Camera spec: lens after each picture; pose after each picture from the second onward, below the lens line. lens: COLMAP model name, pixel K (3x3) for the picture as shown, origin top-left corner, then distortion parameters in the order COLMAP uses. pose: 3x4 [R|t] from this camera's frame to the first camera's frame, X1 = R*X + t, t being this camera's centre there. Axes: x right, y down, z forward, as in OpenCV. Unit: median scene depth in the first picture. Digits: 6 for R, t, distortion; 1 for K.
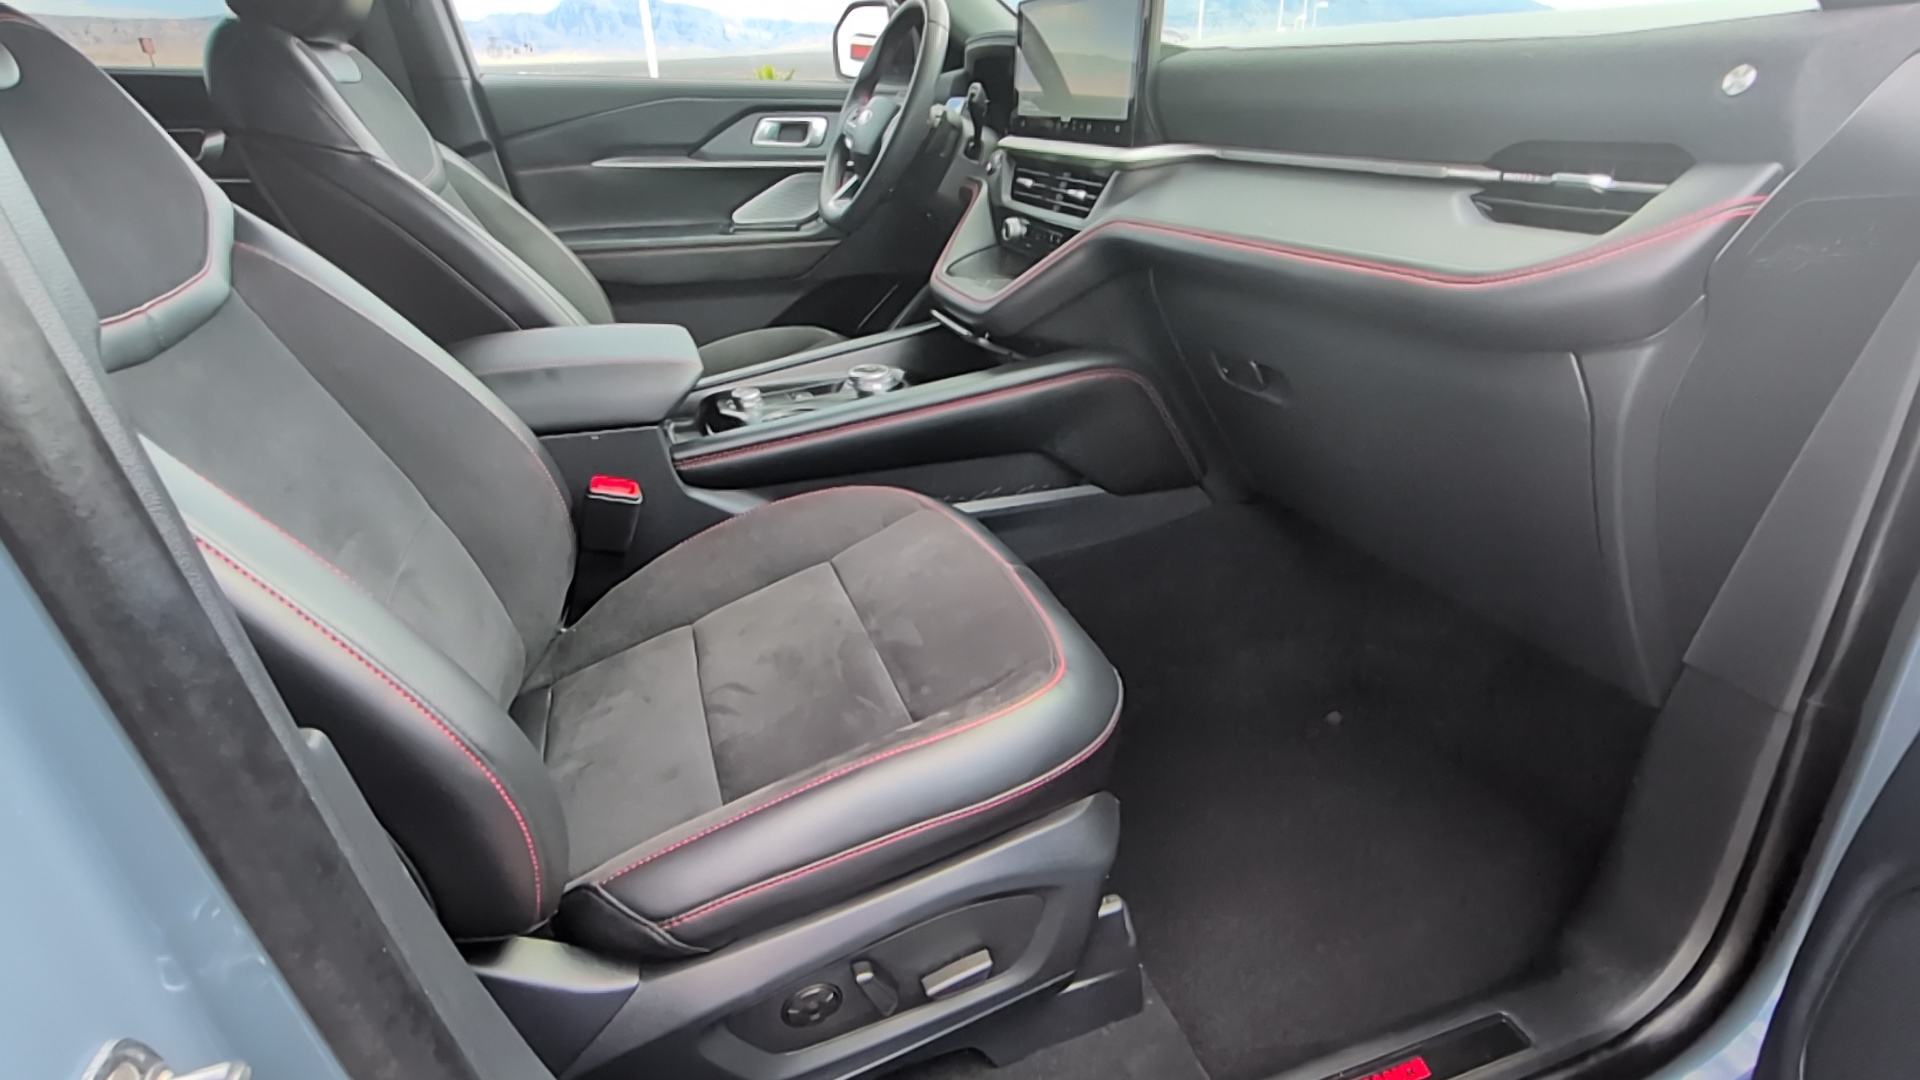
lens RADIAL K [[944.5, 0, 960.0], [0, 944.5, 540.0], [0, 0, 1]] dist [0.008016, -0.010252]
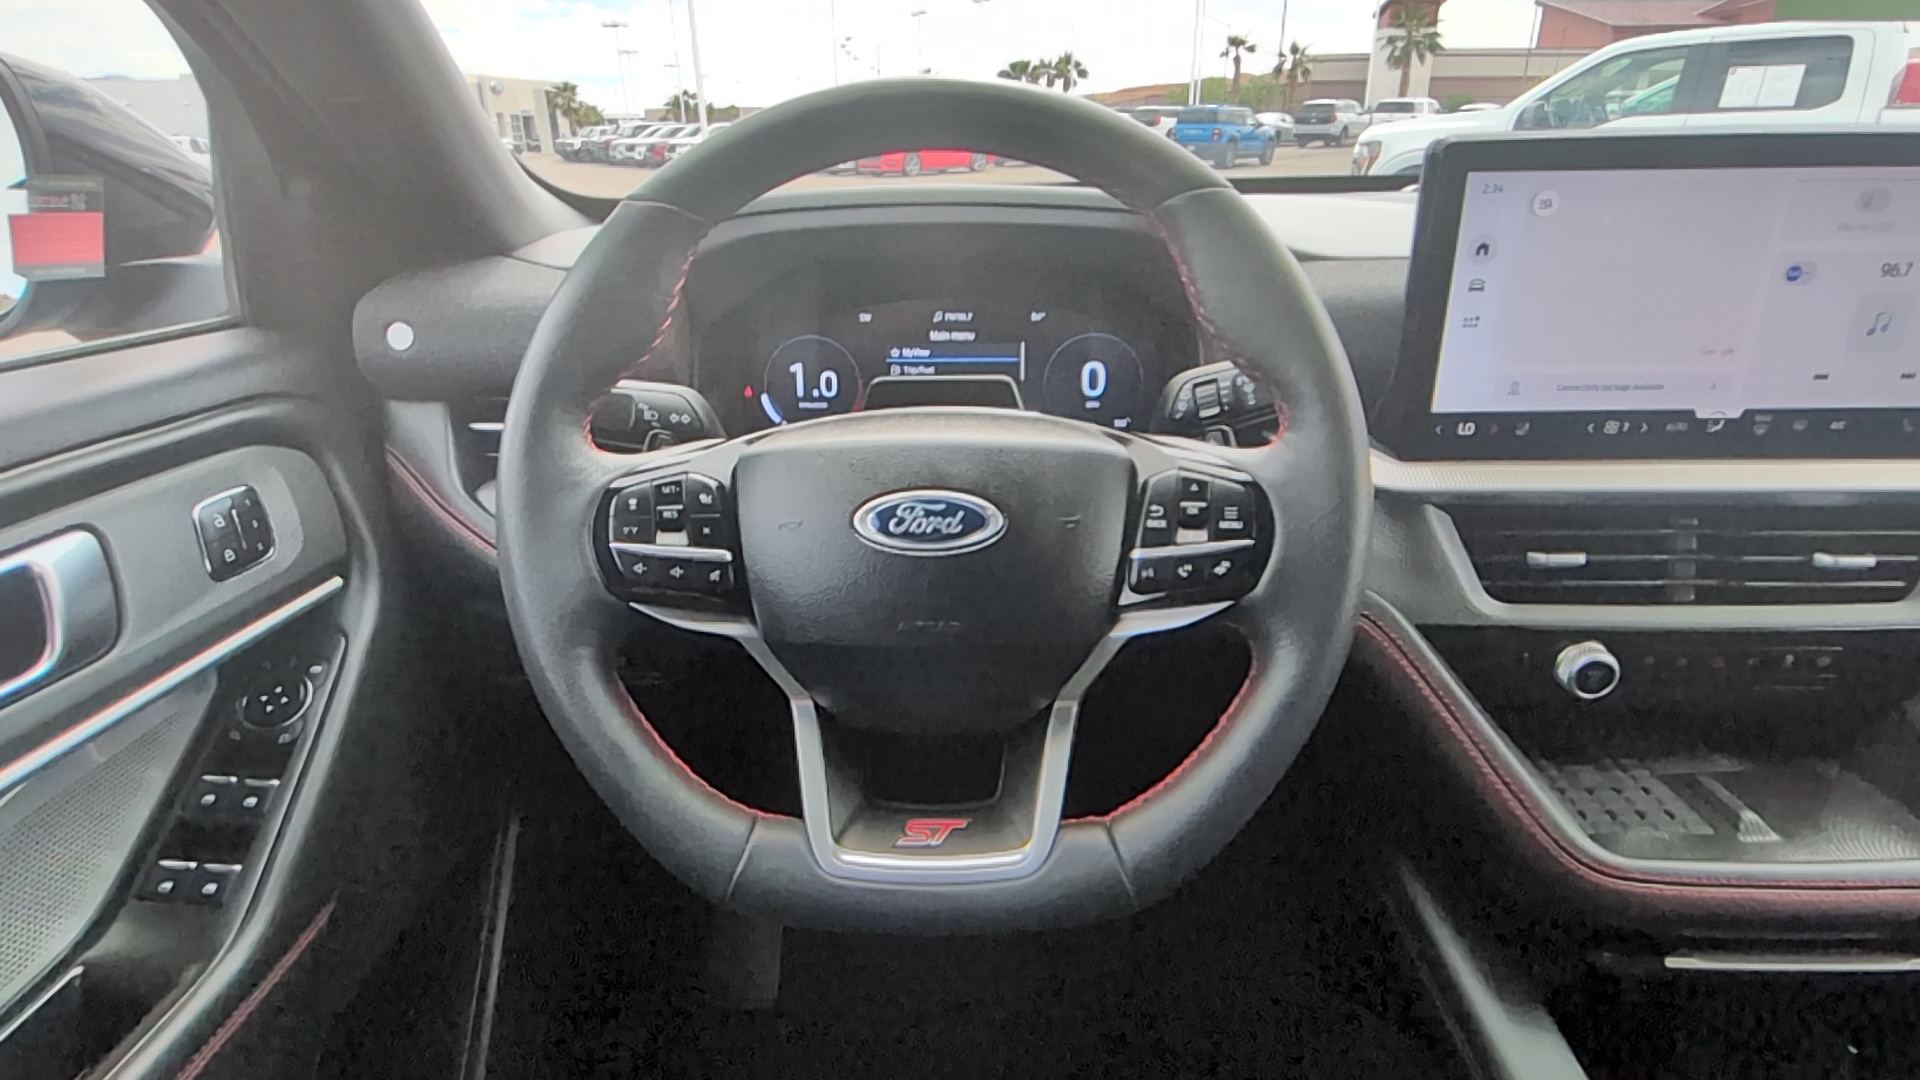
lens RADIAL K [[944.5, 0, 960.0], [0, 944.5, 540.0], [0, 0, 1]] dist [0.008016, -0.010252]
pose [[0.340003, -0.309826, 0.887922, -0.452052], [0.410514, 0.898363, 0.156276, -0.640705], [-0.846095, 0.311371, 0.432634, 1.187987]]
